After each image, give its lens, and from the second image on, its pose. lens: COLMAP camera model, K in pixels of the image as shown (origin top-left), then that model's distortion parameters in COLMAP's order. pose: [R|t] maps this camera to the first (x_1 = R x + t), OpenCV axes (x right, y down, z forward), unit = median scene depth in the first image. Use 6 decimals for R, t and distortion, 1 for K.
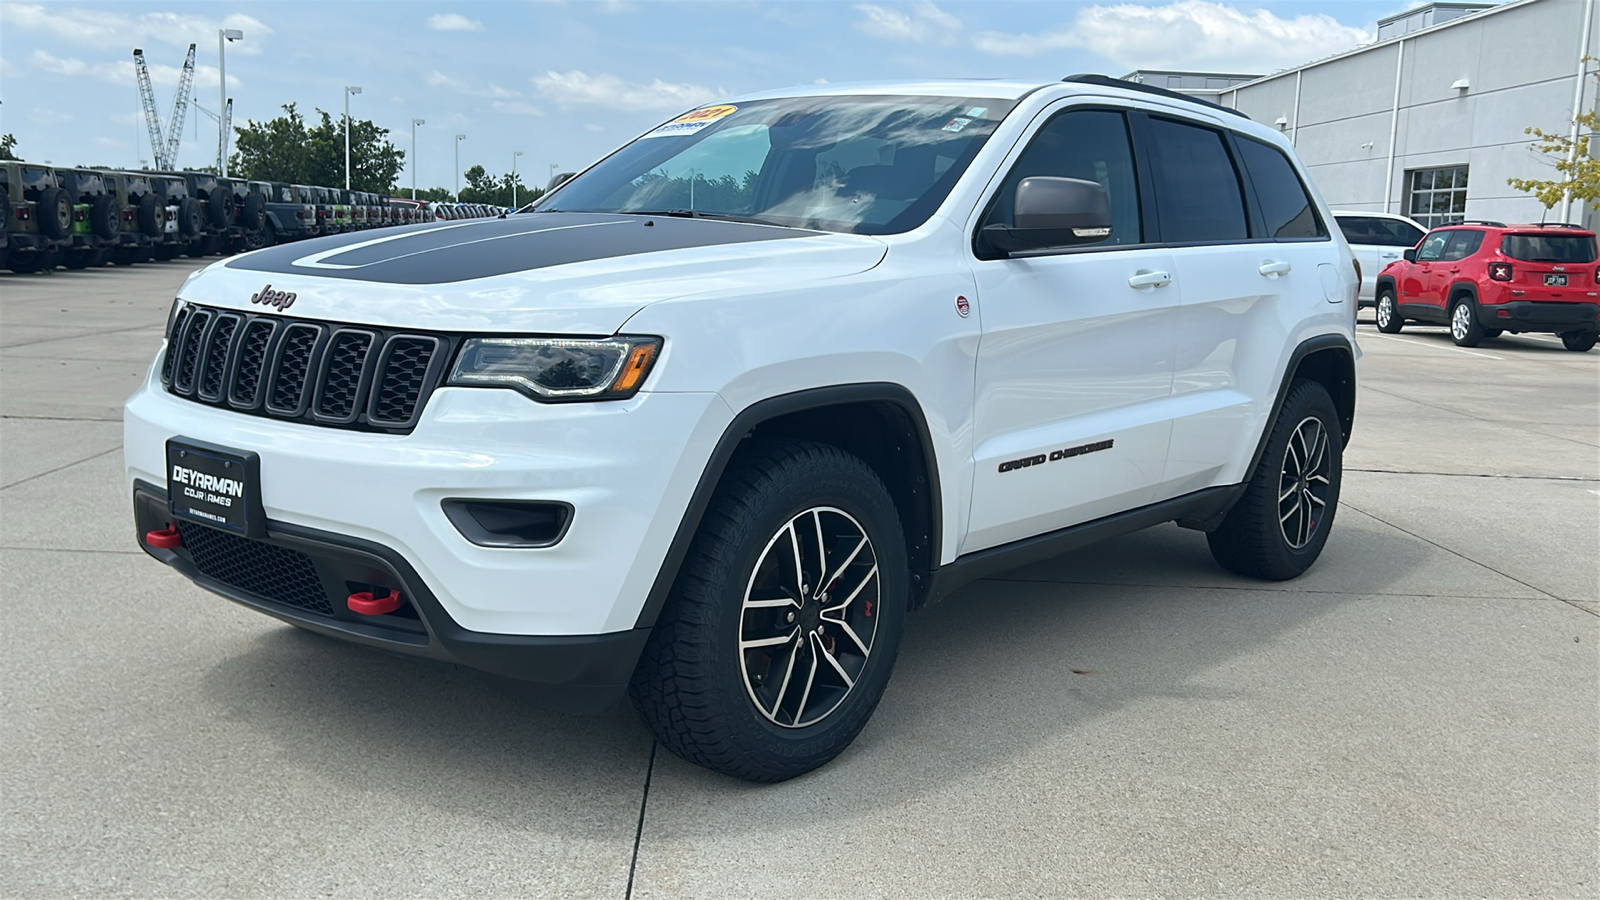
lens RADIAL K [[1482.6, 0, 807.2], [0, 1482.6, 449.8], [0, 0, 1]] dist [0.083729, -0.124767]
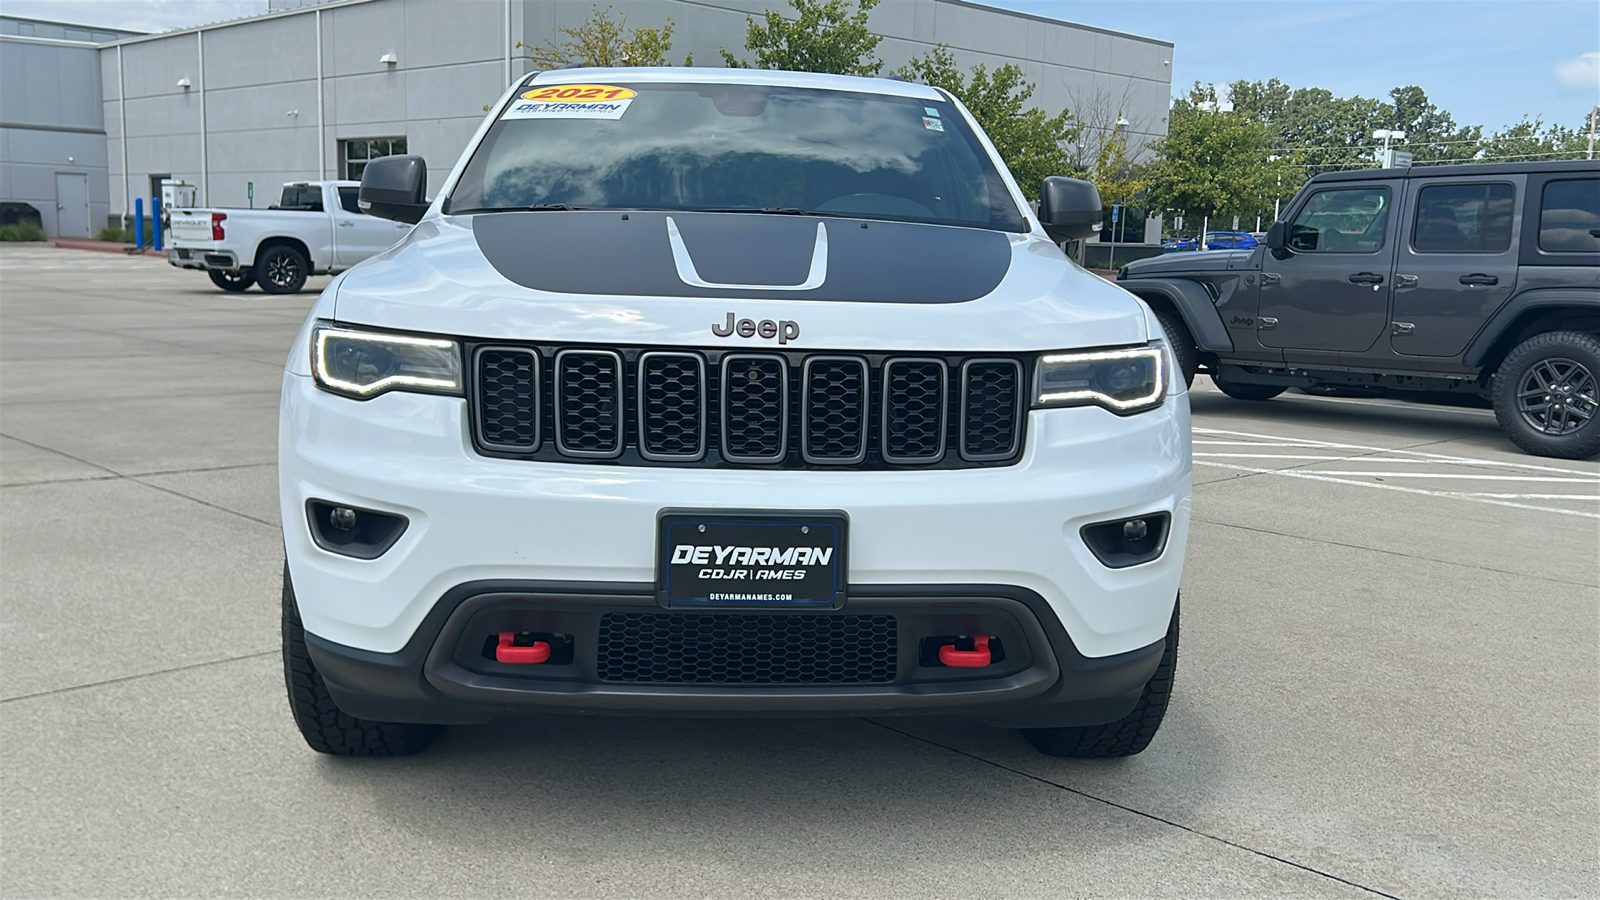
lens RADIAL K [[1482.6, 0, 807.2], [0, 1482.6, 449.8], [0, 0, 1]] dist [0.083729, -0.124767]
pose [[0.732219, -0.117718, 0.670818, -0.648032], [0.102013, 0.992794, 0.062869, -0.059921], [-0.673386, 0.022398, 0.738952, 0.265378]]
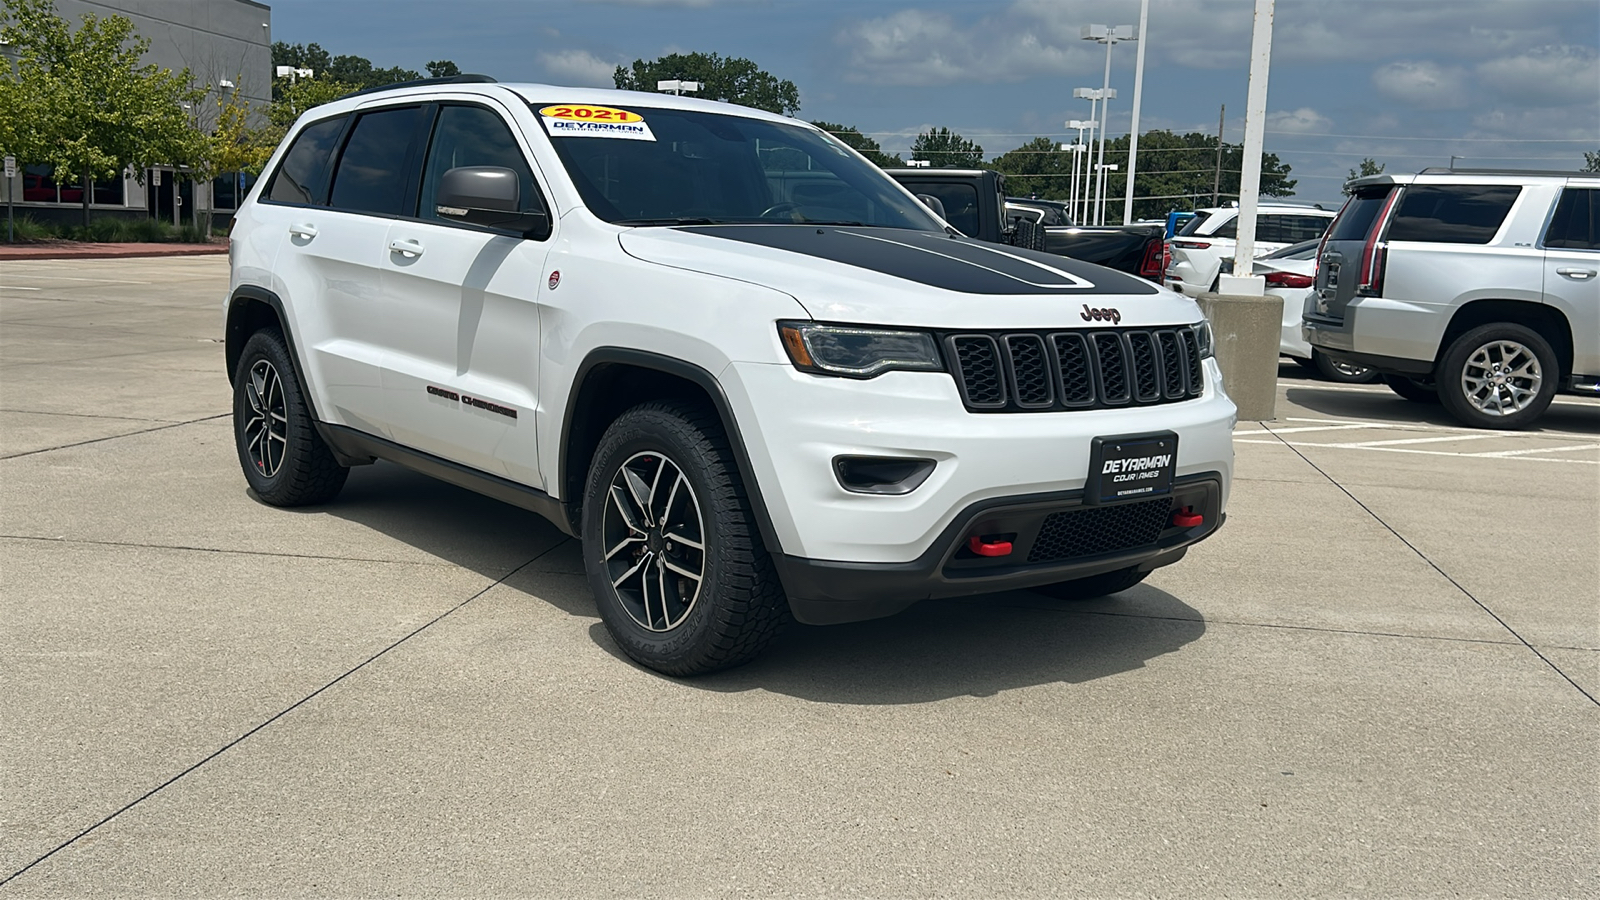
lens RADIAL K [[1482.6, 0, 807.2], [0, 1482.6, 449.8], [0, 0, 1]] dist [0.083729, -0.124767]
pose [[0.199350, -0.177010, 0.963809, -1.166224], [0.119011, 0.980643, 0.155486, -0.152999], [-0.972675, 0.083708, 0.216557, 0.704092]]
